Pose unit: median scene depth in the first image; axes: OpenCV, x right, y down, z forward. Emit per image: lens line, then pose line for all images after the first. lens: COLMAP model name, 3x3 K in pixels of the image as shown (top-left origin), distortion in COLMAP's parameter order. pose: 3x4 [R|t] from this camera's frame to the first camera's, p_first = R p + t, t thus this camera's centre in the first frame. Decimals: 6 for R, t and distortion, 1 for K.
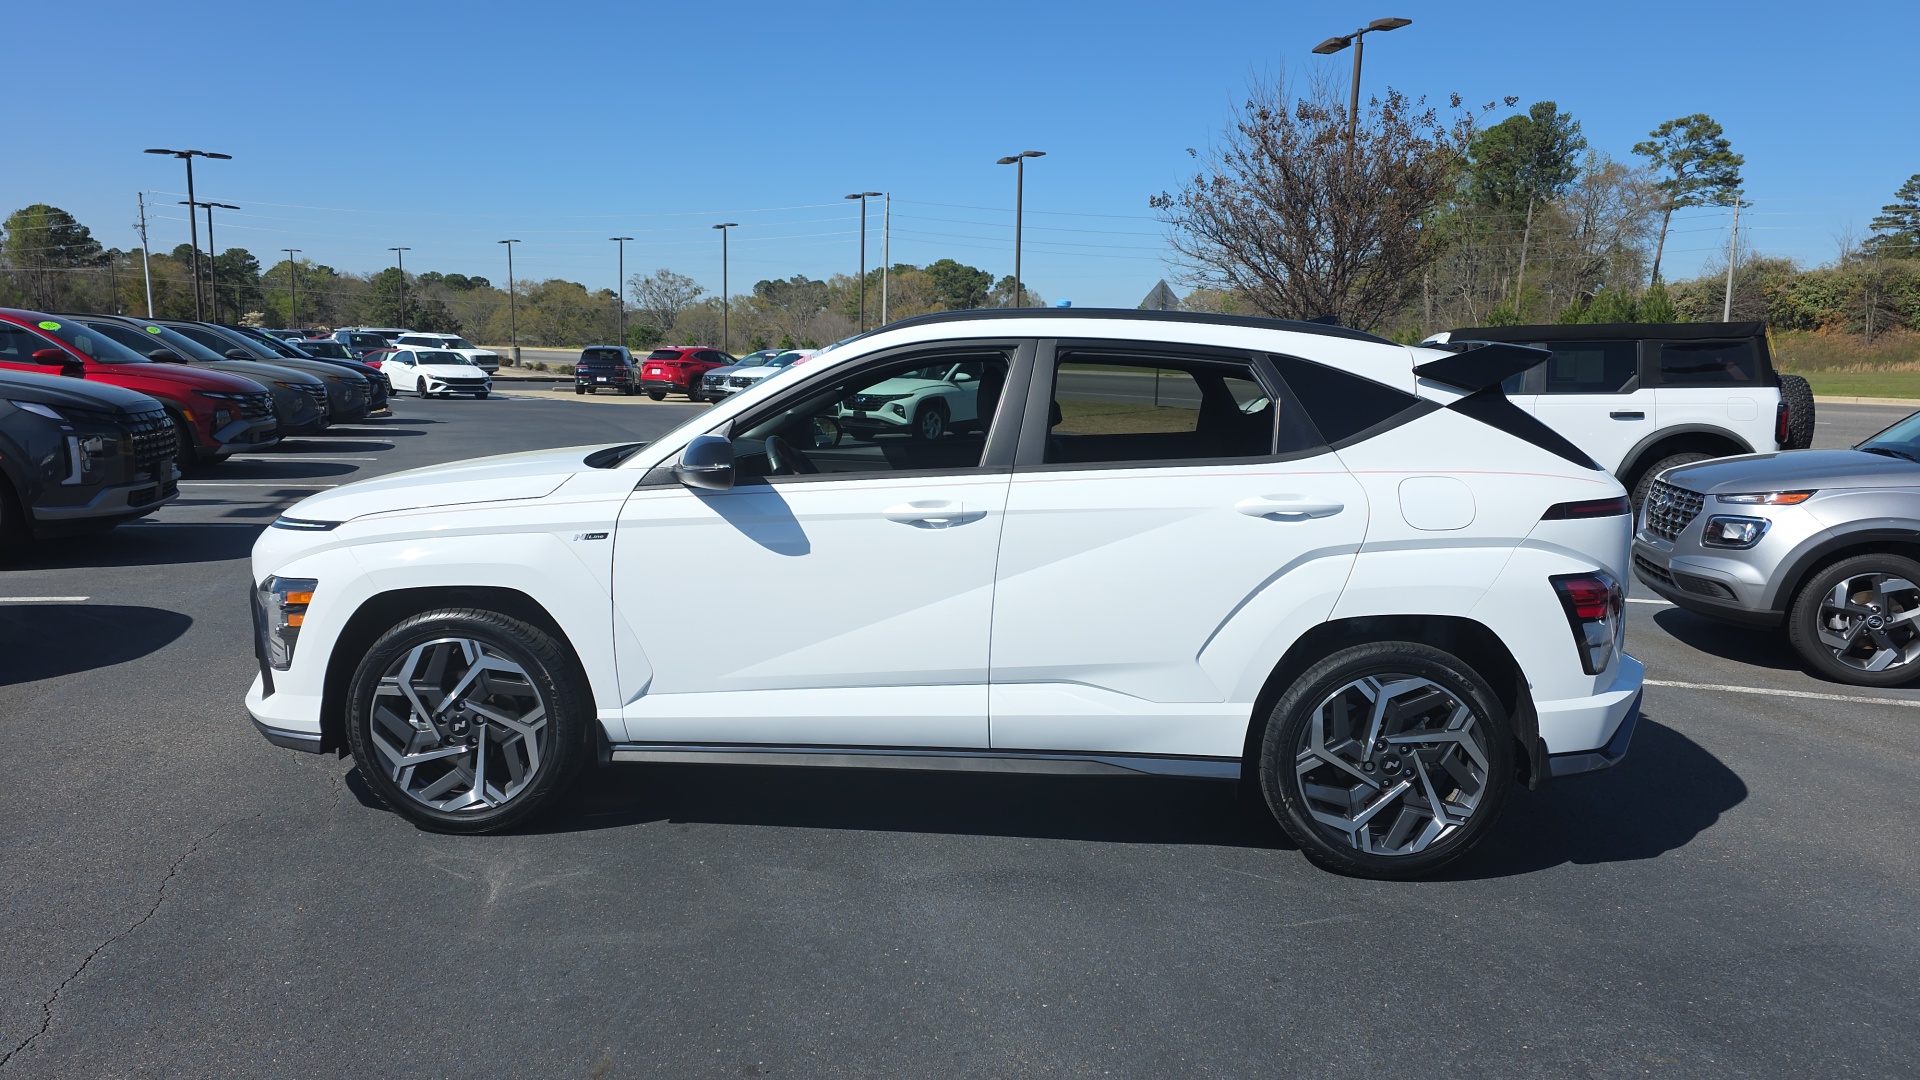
lens RADIAL K [[1294.9, 0, 946.0], [0, 1294.9, 540.3], [0, 0, 1]] dist [0.040588, -0.012456]
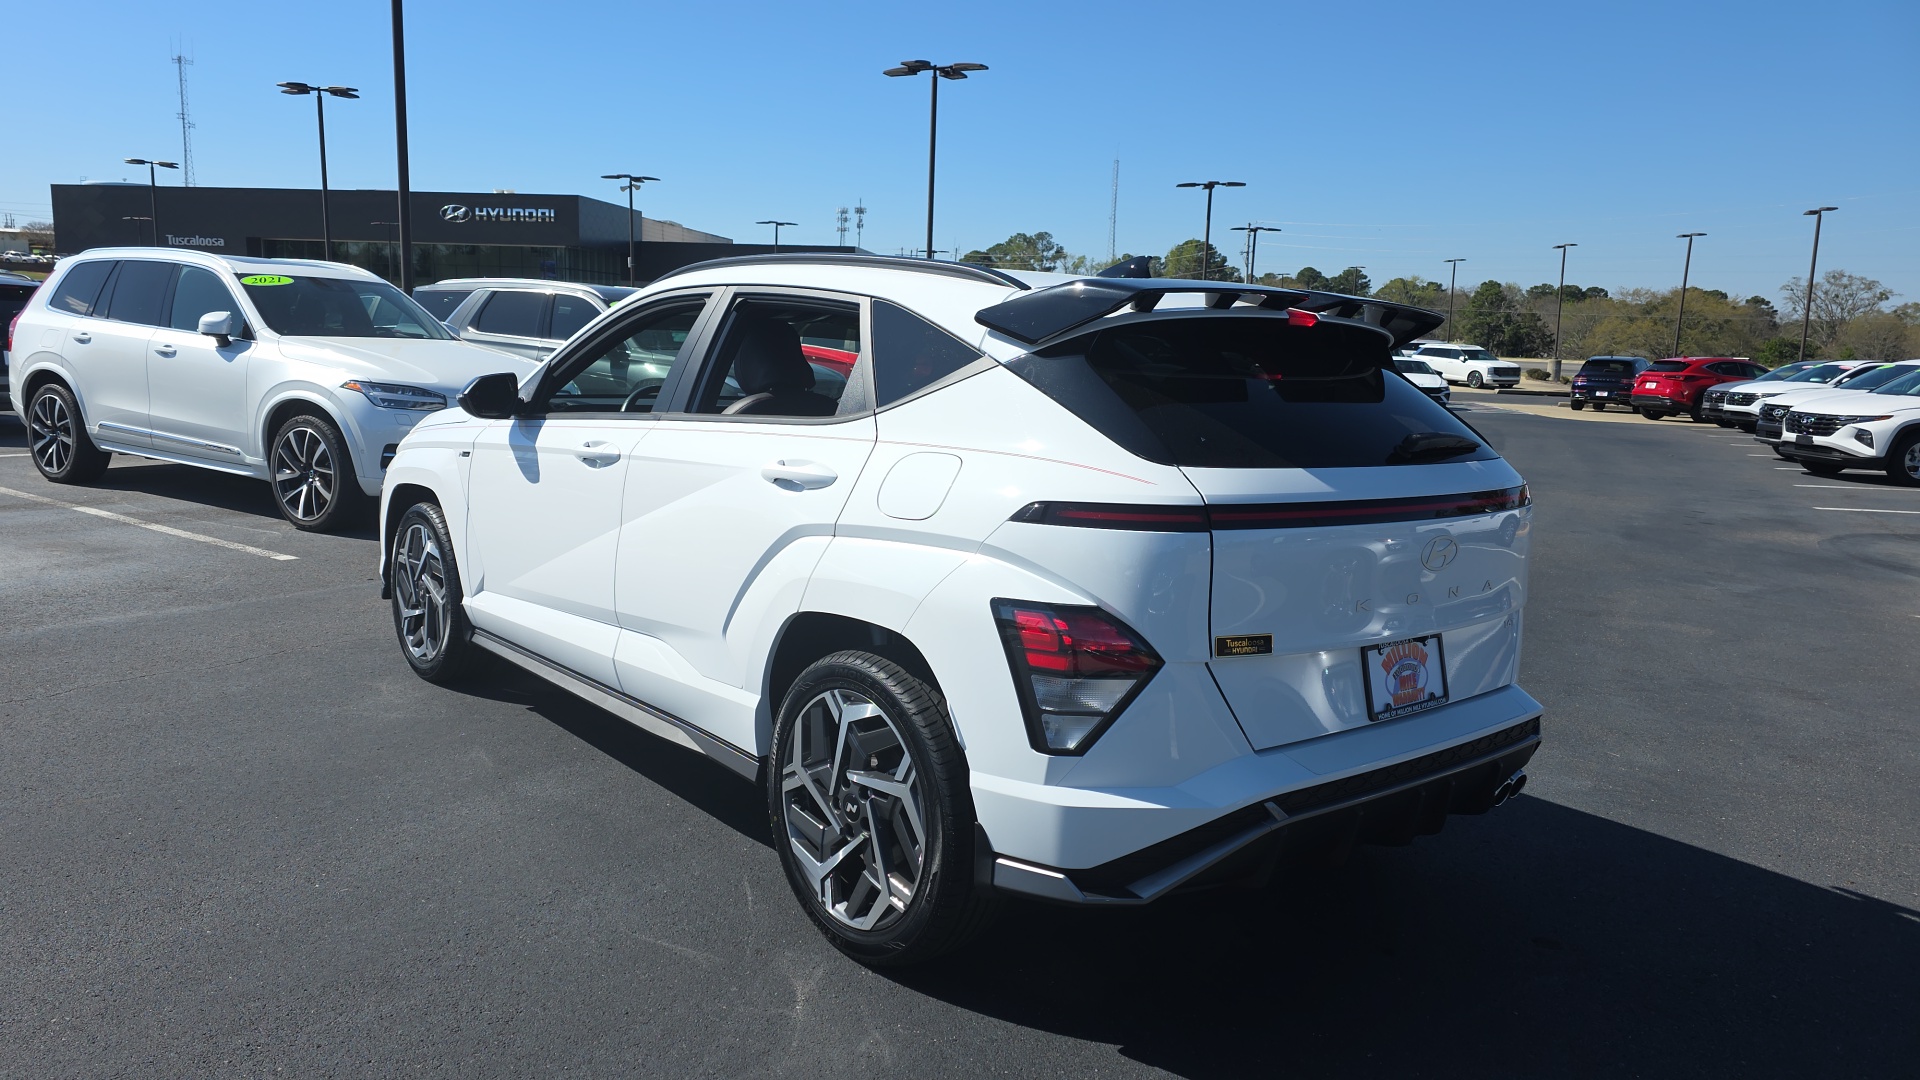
lens RADIAL K [[1304.8, 0, 914.6], [0, 1304.8, 538.4], [0, 0, 1]] dist [0.063220, -0.068190]
pose [[0.660732, 0.112915, -0.742081, 0.937523], [-0.124799, 0.991386, 0.039731, -0.027030], [0.740175, 0.066359, 0.669132, 0.482029]]
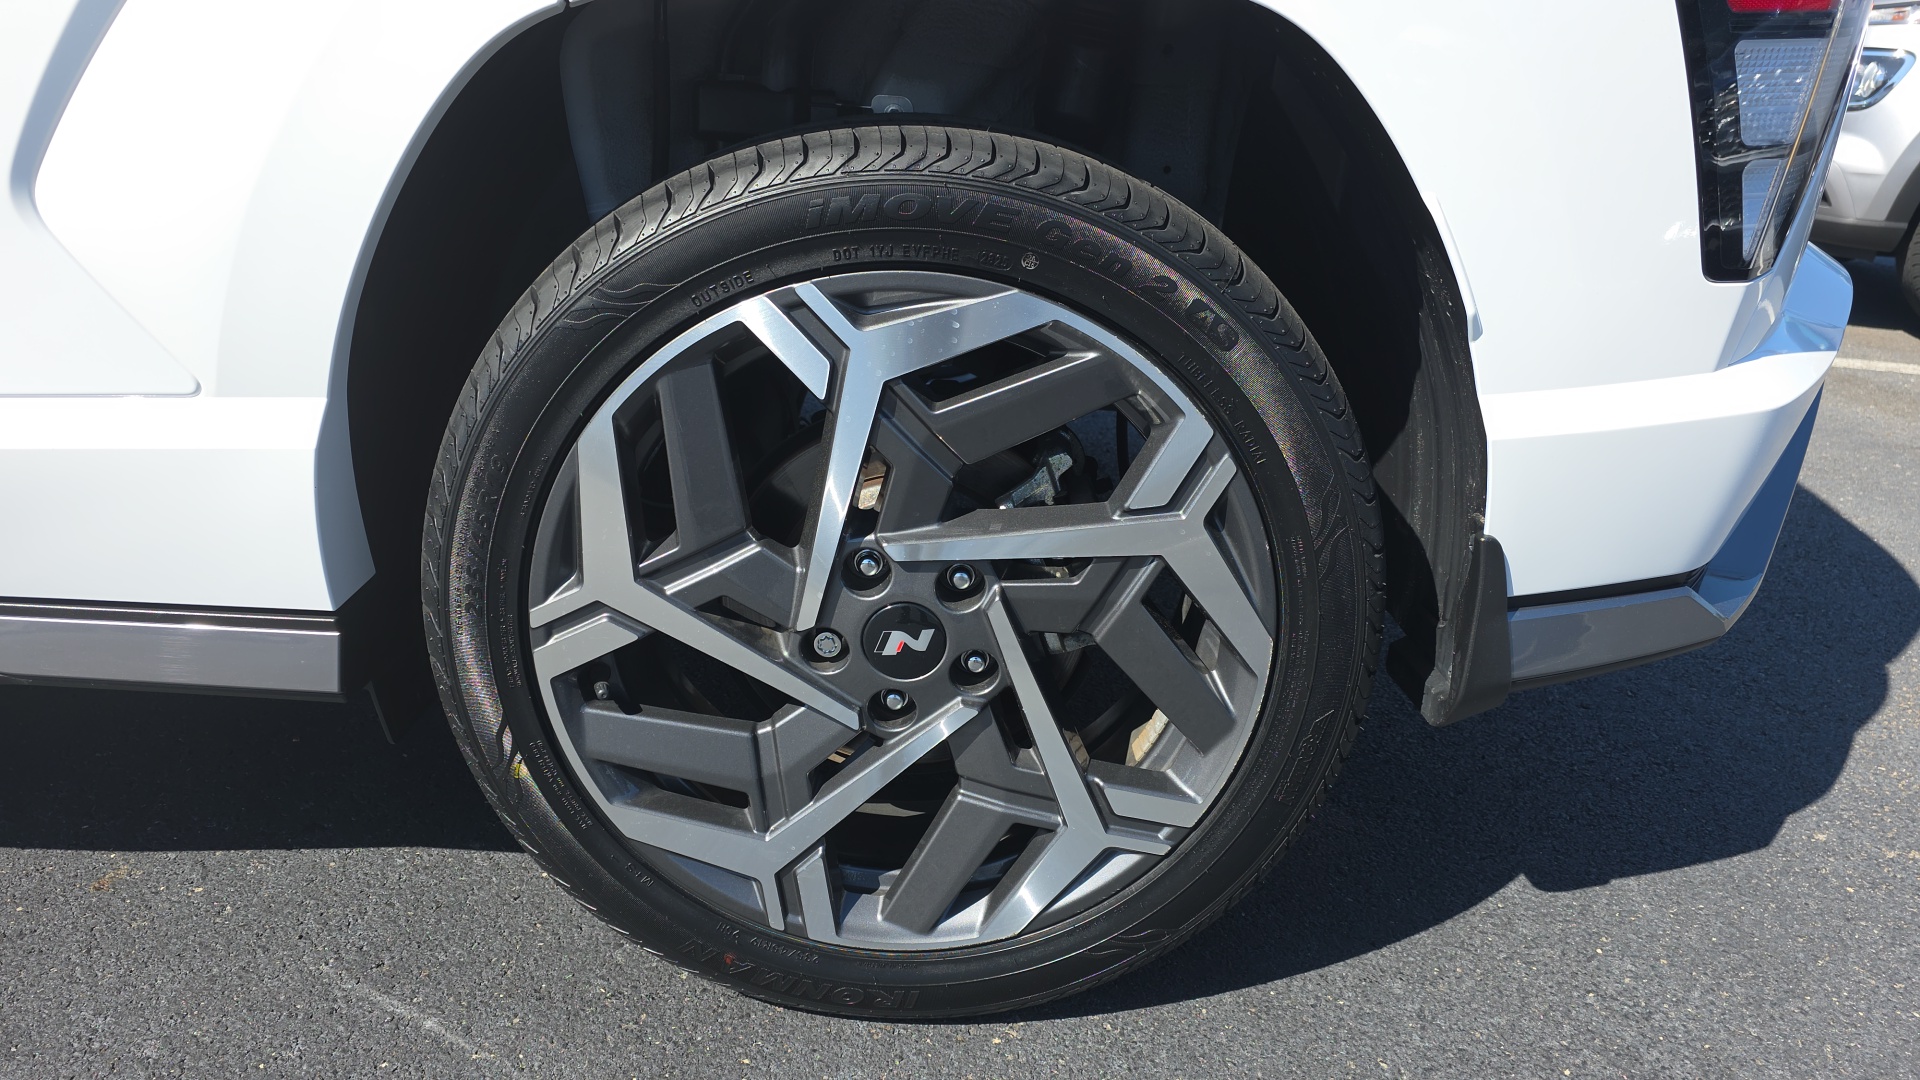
lens RADIAL K [[1294.9, 0, 936.0], [0, 1294.9, 575.6], [0, 0, 1]] dist [0.040588, -0.012456]
pose [[0.998935, -0.001315, 0.046124, 0.334994], [-0.011195, 0.962820, 0.269911, 0.090784], [-0.044764, -0.270140, 0.961780, 0.755666]]
